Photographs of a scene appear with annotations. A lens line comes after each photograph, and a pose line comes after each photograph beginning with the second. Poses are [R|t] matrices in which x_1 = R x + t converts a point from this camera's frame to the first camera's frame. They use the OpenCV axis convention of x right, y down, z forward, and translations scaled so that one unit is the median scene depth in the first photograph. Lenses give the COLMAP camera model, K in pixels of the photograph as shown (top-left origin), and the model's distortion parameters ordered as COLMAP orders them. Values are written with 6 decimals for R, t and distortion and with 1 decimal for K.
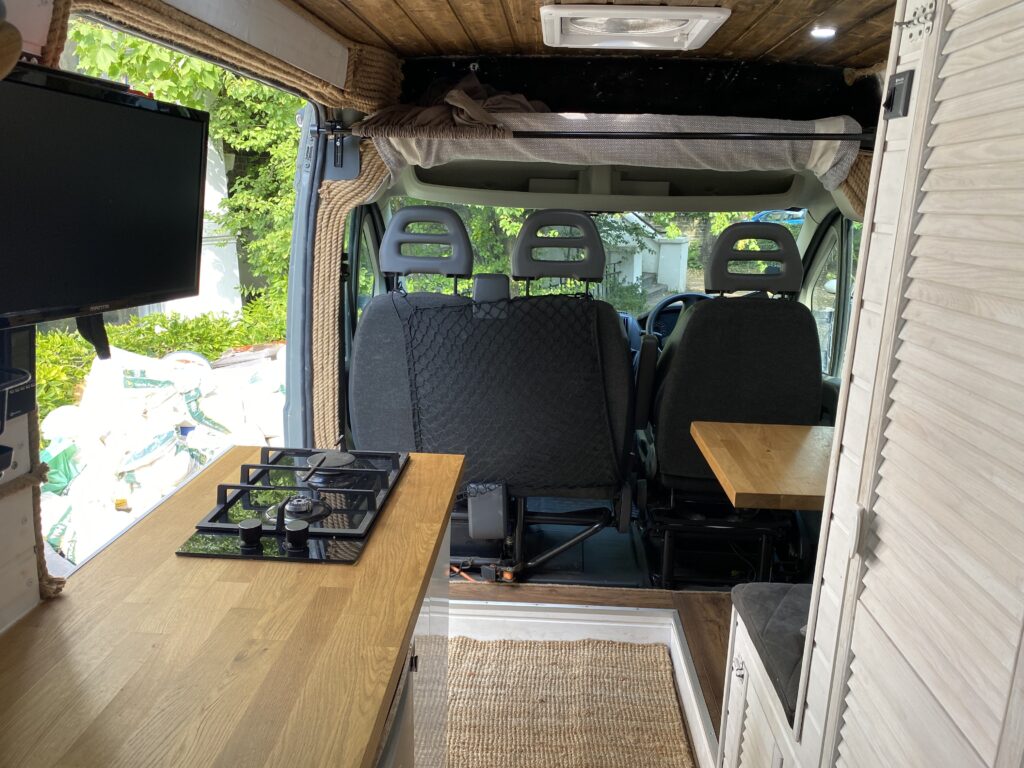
lens RADIAL K [[789.8, 0, 511.2], [0, 789.8, 382.8], [0, 0, 1]] dist [0.051463, -0.049092]
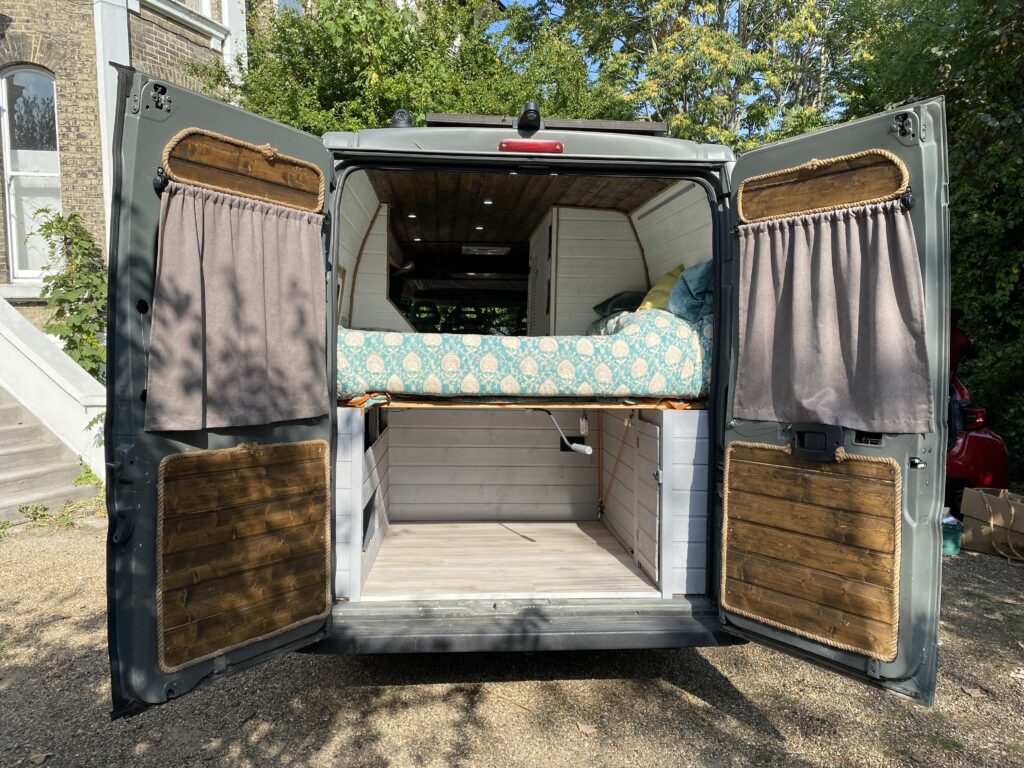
lens RADIAL K [[789.8, 0, 507.7], [0, 789.8, 391.5], [0, 0, 1]] dist [0.051463, -0.049092]
pose [[0.991392, -0.017016, 0.129814, -0.200024], [0.038006, 0.986226, -0.160978, 0.659942], [-0.125287, 0.164527, 0.978383, -2.089267]]
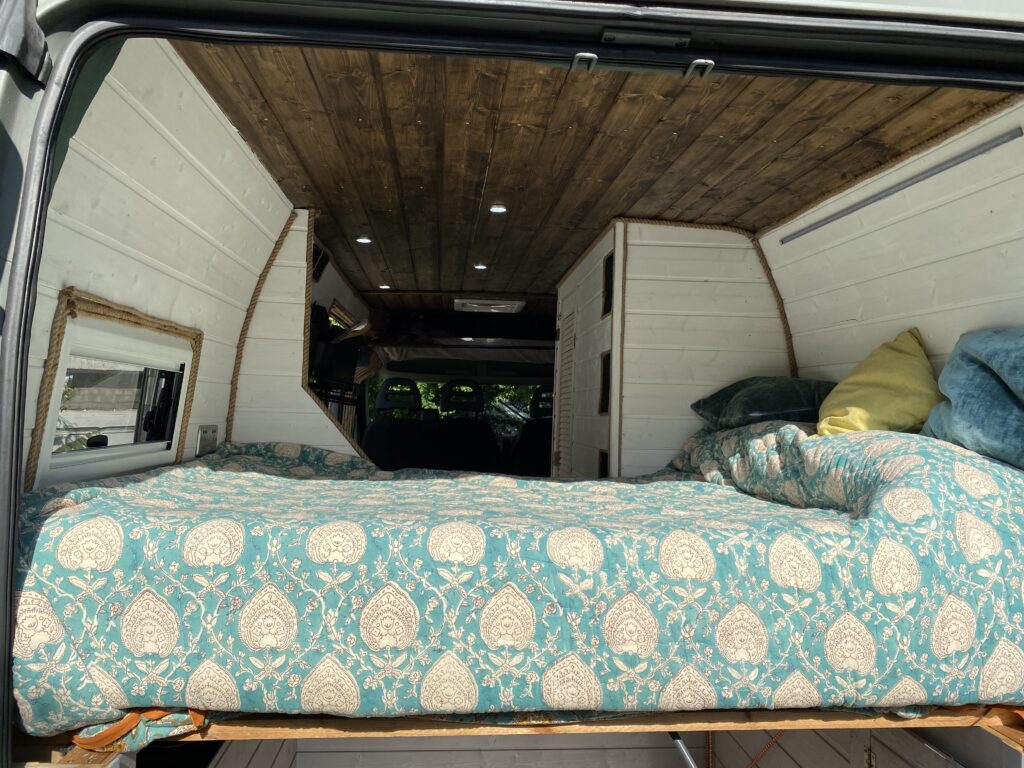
lens RADIAL K [[789.8, 0, 515.6], [0, 789.8, 375.4], [0, 0, 1]] dist [0.051463, -0.049092]
pose [[0.989731, 0.004170, 0.142885, -0.104363], [0.033116, 0.965693, -0.257565, 0.339960], [-0.139057, 0.259652, 0.955638, -1.117758]]
